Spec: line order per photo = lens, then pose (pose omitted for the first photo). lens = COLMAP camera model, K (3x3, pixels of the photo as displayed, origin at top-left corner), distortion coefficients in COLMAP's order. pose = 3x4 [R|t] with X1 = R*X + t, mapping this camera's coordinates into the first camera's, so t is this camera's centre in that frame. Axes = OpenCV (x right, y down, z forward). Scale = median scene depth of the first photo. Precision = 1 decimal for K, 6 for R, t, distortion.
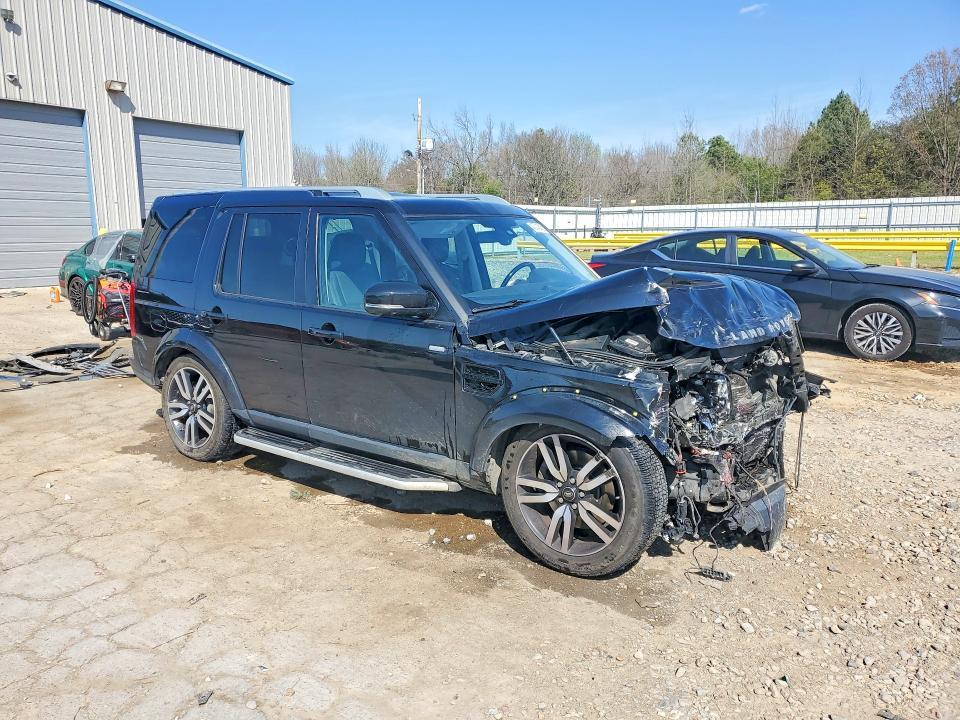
lens RADIAL K [[678.9, 0, 463.6], [0, 678.9, 360.8], [0, 0, 1]] dist [0.028794, -0.003450]
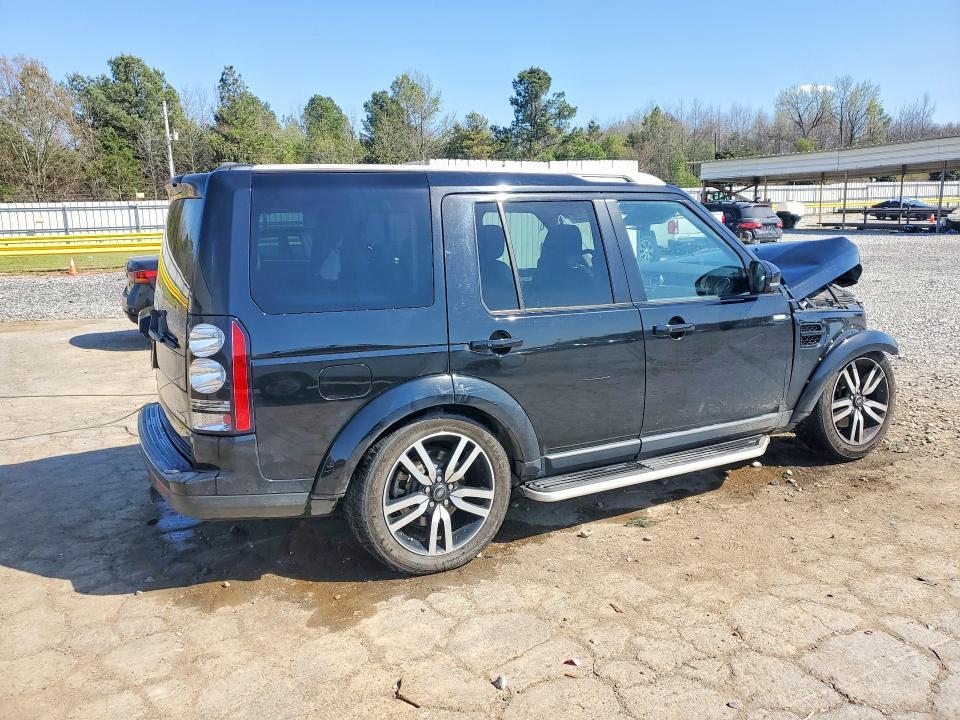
lens RADIAL K [[690.8, 0, 480.0], [0, 690.8, 360.0], [0, 0, 1]] dist [0.001056, -0.004429]
pose [[0.465312, -0.181627, 0.866312, -0.986898], [0.188284, 0.976632, 0.103625, -0.124510], [-0.864890, 0.114894, 0.488636, 0.673319]]
